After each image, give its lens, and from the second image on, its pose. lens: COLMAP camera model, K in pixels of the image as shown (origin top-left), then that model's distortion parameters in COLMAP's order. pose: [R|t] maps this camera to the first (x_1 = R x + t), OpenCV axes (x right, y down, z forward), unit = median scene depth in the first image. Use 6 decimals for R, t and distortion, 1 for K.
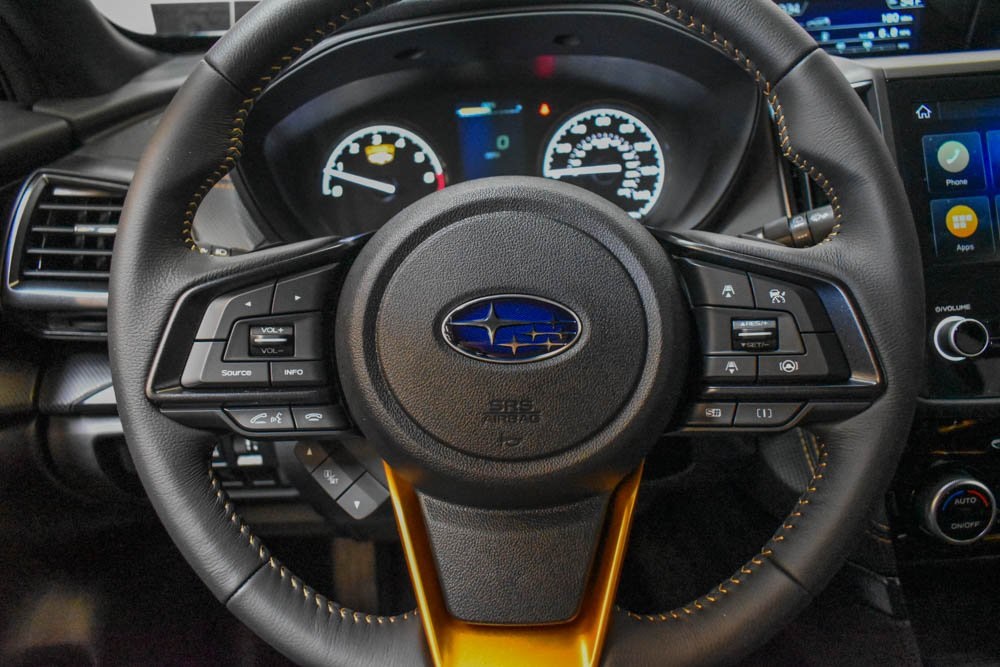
lens RADIAL K [[768.1, 0, 500.0], [0, 768.1, 333.5], [0, 0, 1]] dist [-0.003817, -0.001673]
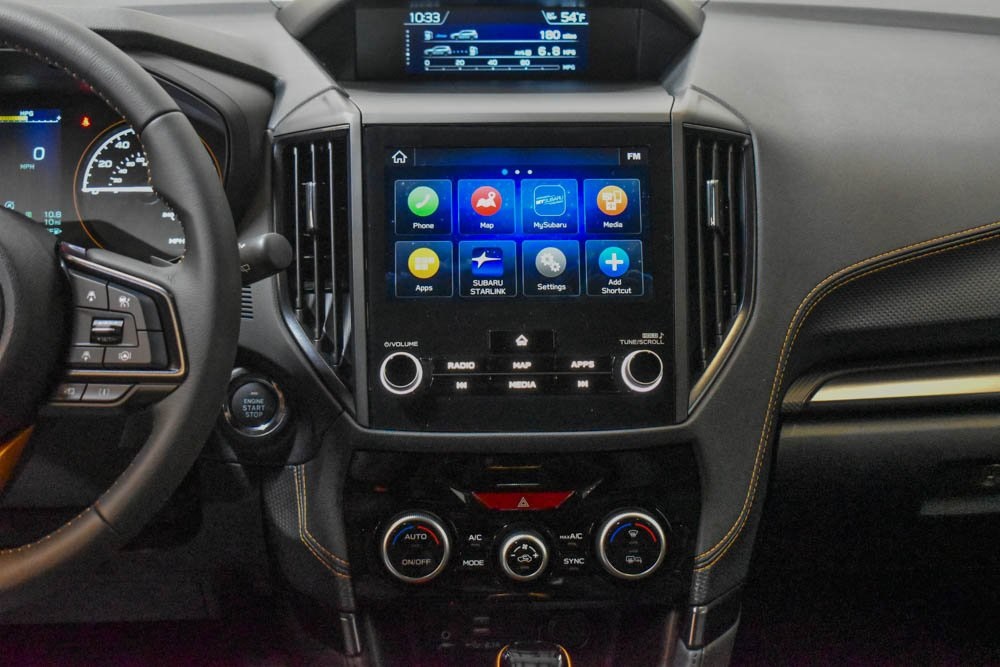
lens RADIAL K [[1765.9, 0, 500.0], [0, 1765.9, 333.5], [0, 0, 1]] dist [-0.019594, 0.089094]
pose [[0.997779, 0.065668, 0.011182, 0.681862], [-0.064027, 0.991750, -0.111054, 0.206353], [-0.018383, 0.110092, 0.993751, -1.362413]]
